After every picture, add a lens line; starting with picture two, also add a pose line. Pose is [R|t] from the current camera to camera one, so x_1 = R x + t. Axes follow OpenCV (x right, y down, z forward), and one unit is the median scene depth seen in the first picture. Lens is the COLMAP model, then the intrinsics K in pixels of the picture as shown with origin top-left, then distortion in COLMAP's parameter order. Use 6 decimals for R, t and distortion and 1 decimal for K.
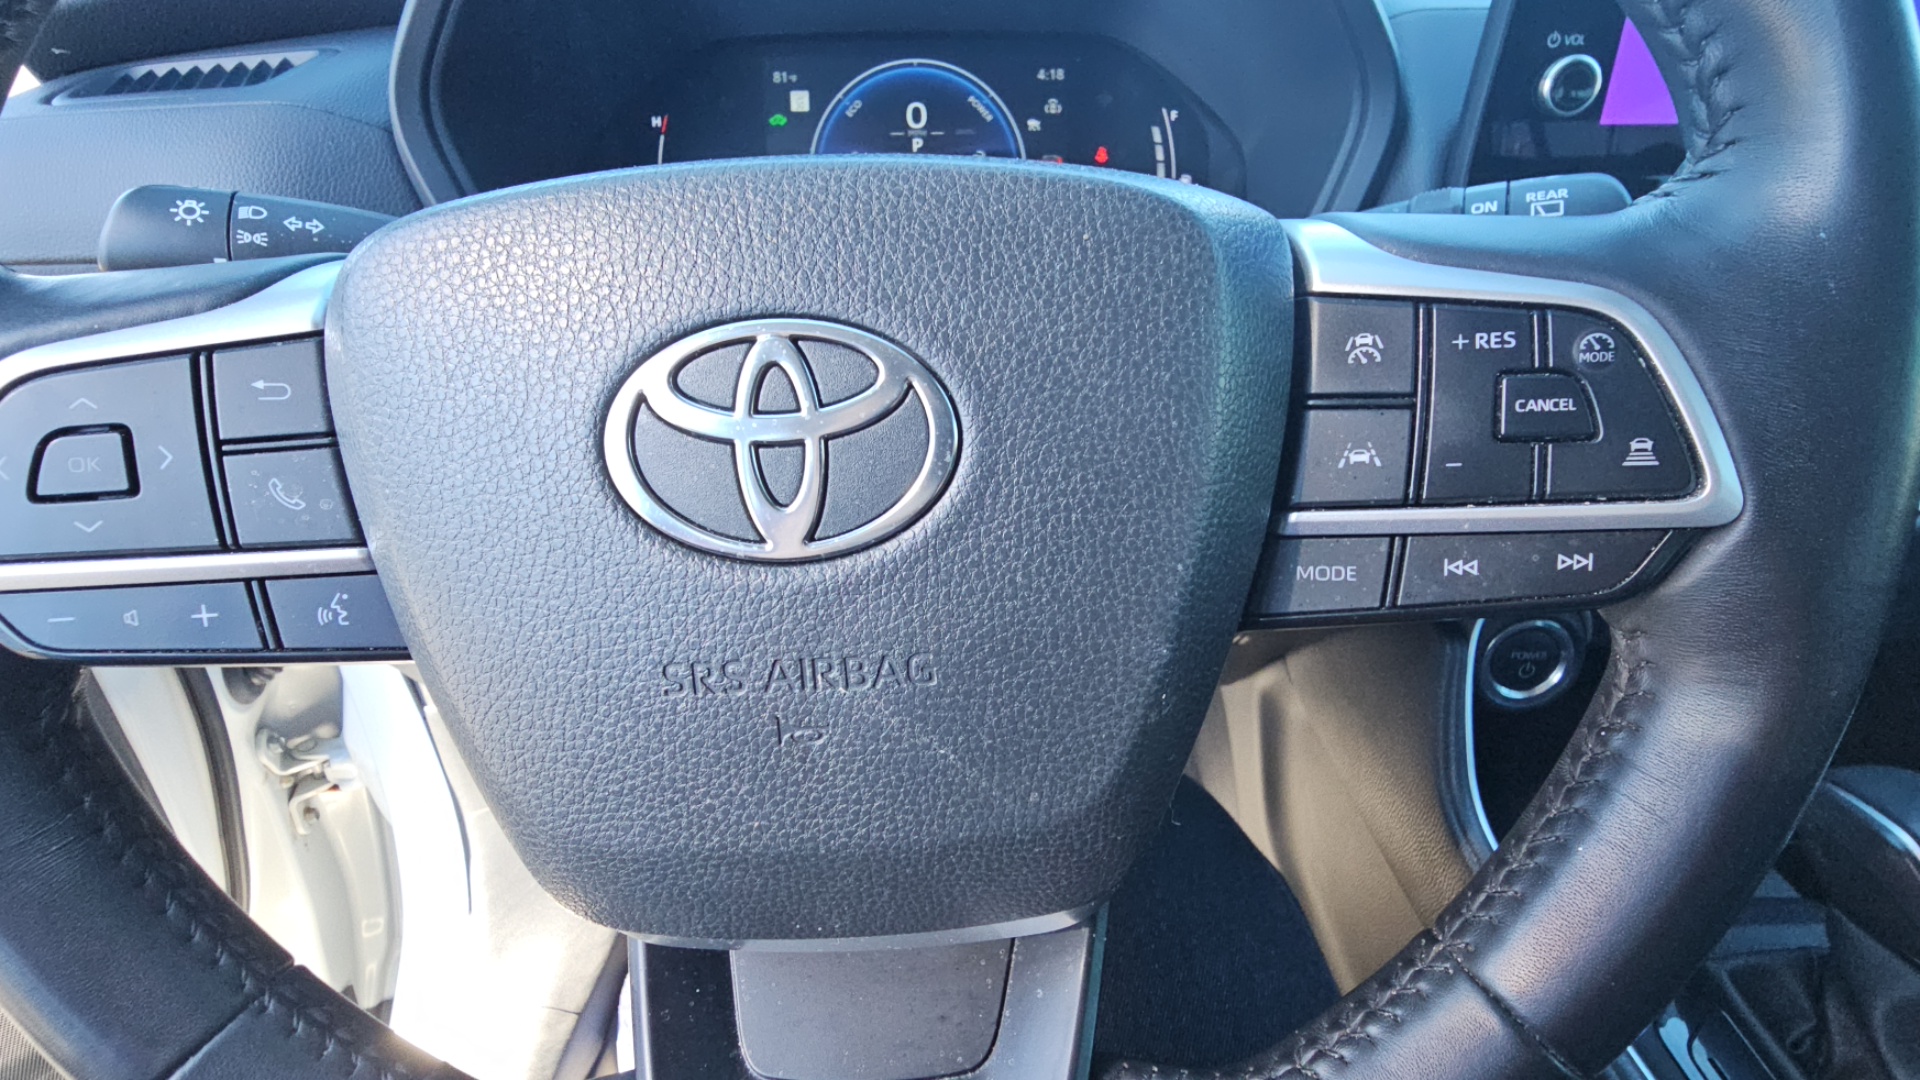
lens RADIAL K [[861.1, 0, 979.0], [0, 861.1, 550.5], [0, 0, 1]] dist [0.008121, -0.006291]
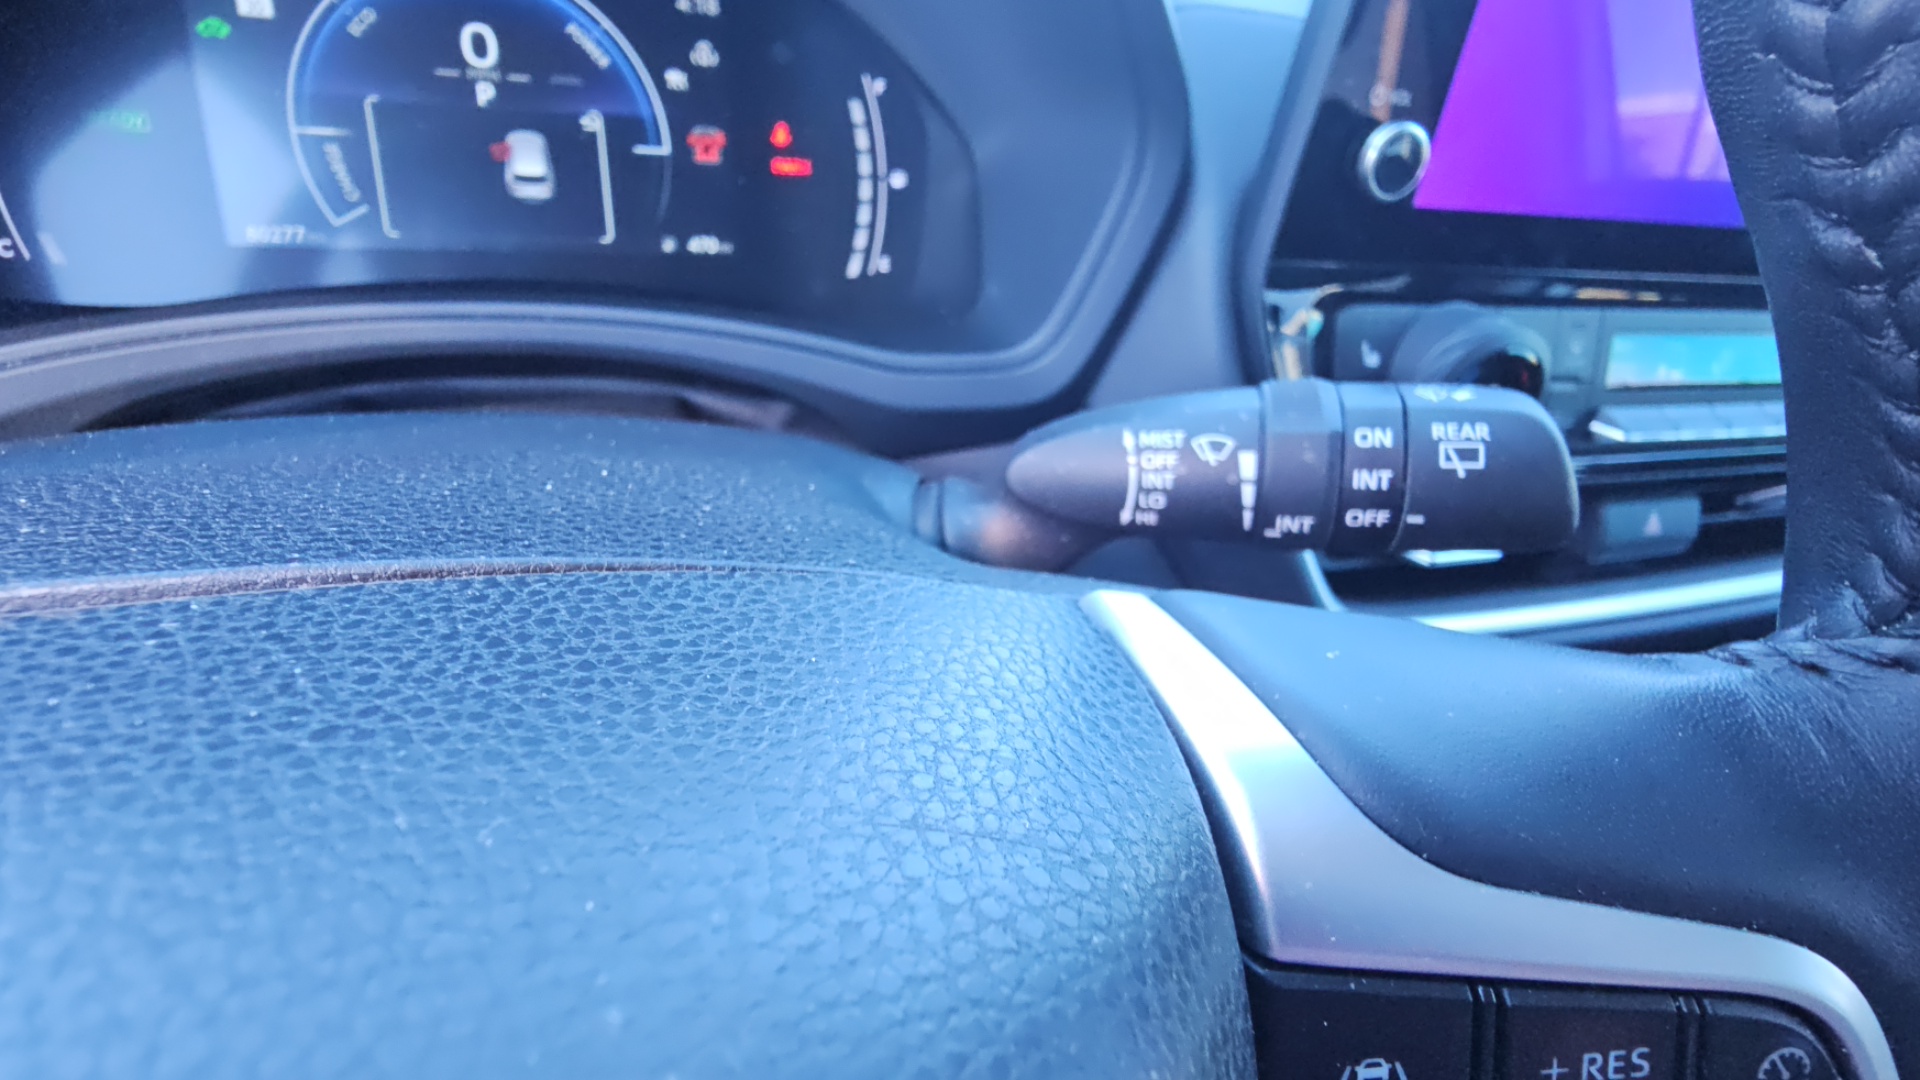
lens RADIAL K [[861.1, 0, 973.5], [0, 861.1, 545.3], [0, 0, 1]] dist [0.008121, -0.006291]
pose [[0.946600, -0.066207, 0.315540, 0.122276], [0.026576, 0.991381, 0.128285, -0.560597], [-0.321314, -0.113049, 0.940201, 0.653365]]
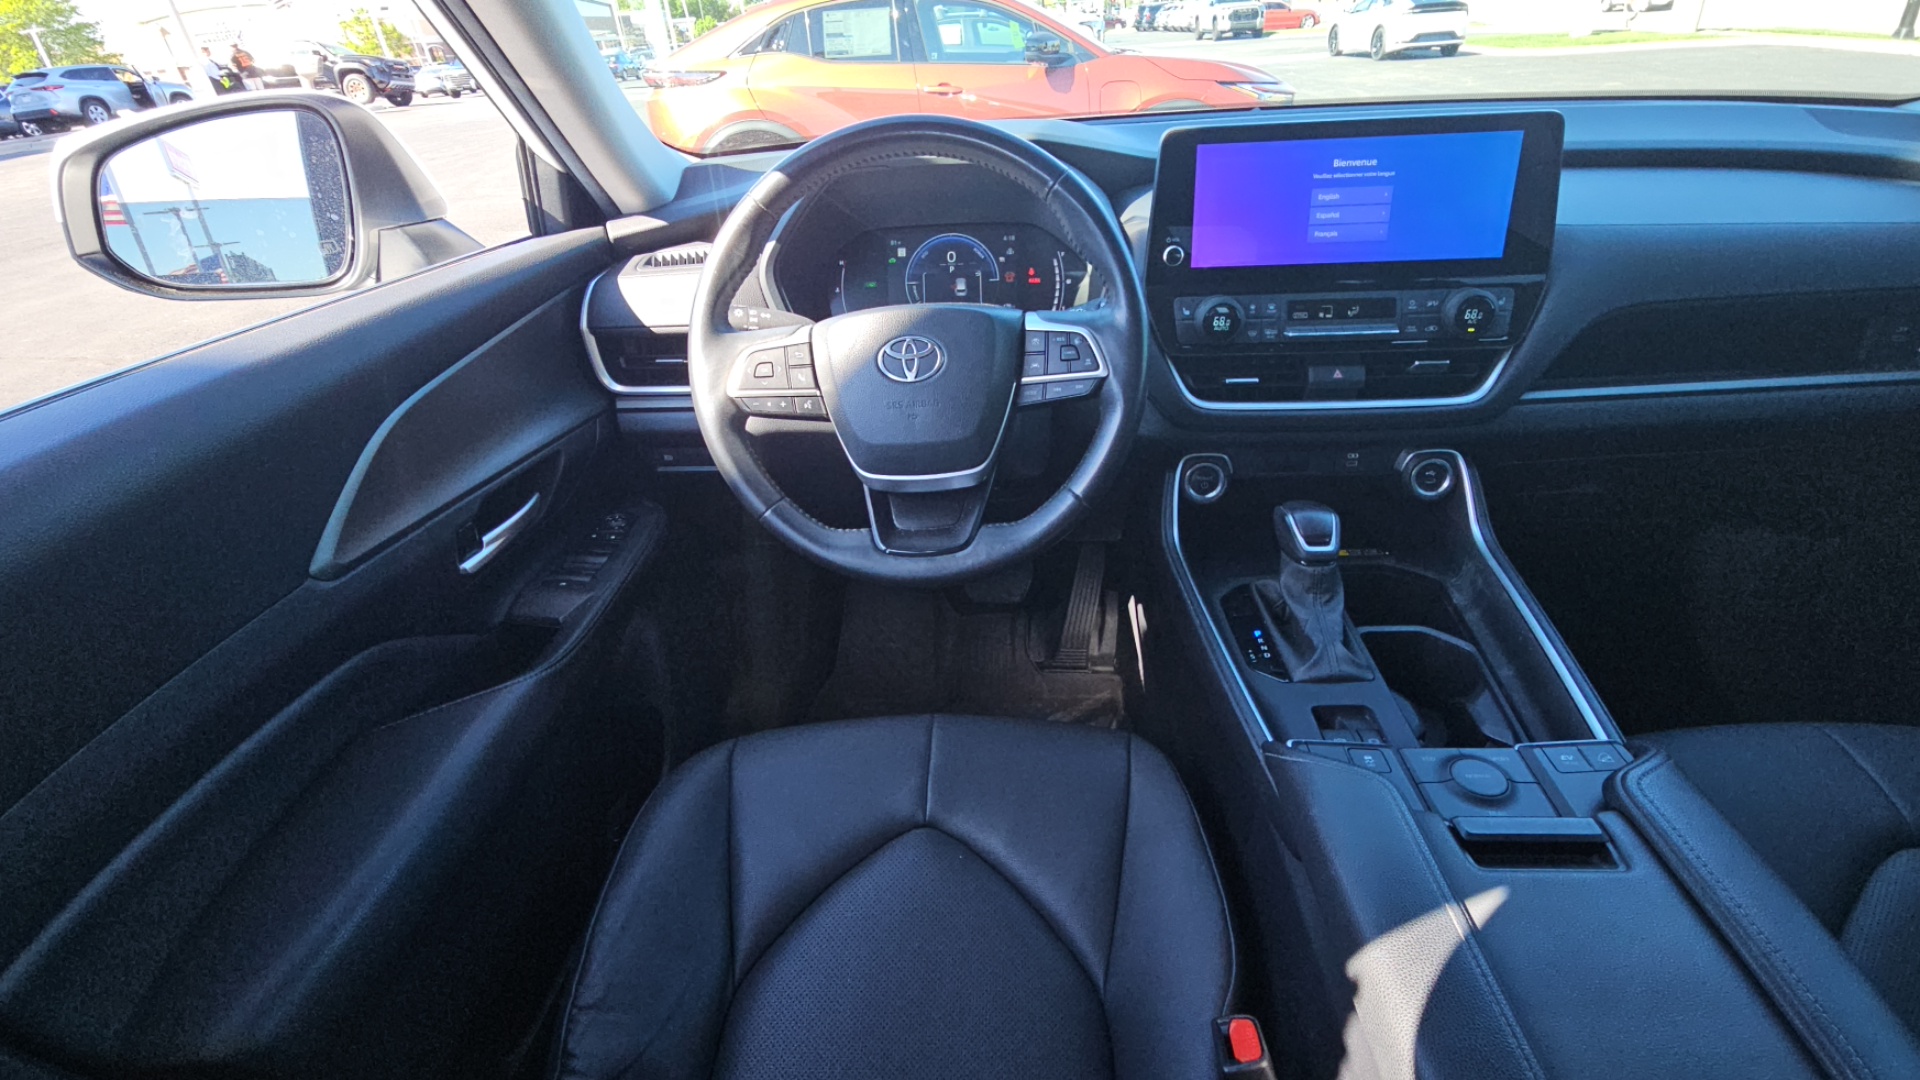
lens RADIAL K [[861.1, 0, 985.9], [0, 861.1, 546.4], [0, 0, 1]] dist [0.008121, -0.006291]
pose [[0.997533, -0.000808, -0.070198, 0.481340], [-0.002570, 0.998843, -0.048014, 1.015820], [0.070155, 0.048076, 0.996377, -3.342615]]
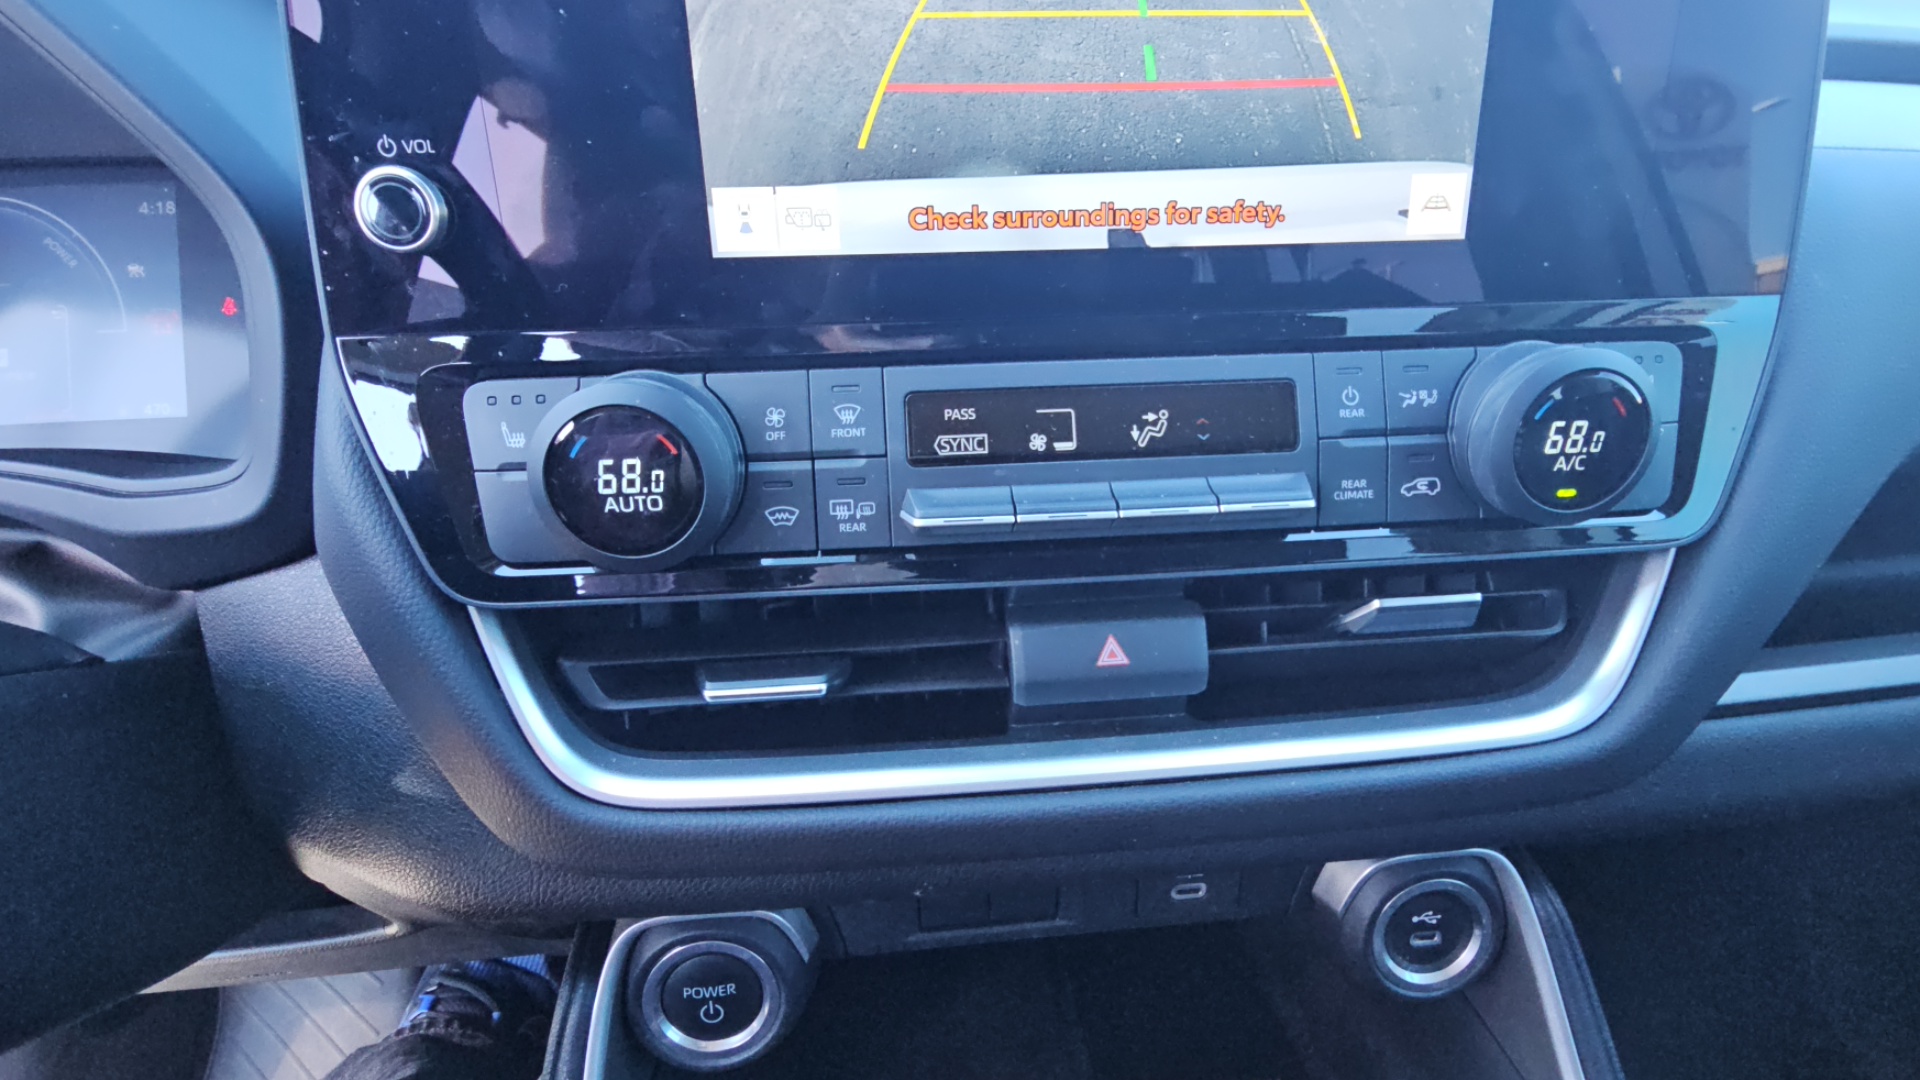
lens RADIAL K [[861.1, 0, 982.4], [0, 861.1, 540.9], [0, 0, 1]] dist [0.008121, -0.006291]
pose [[0.995980, -0.040770, 0.079754, 1.949464], [0.051783, 0.988612, -0.141299, -0.300262], [-0.073085, 0.144861, 0.986749, 0.614467]]
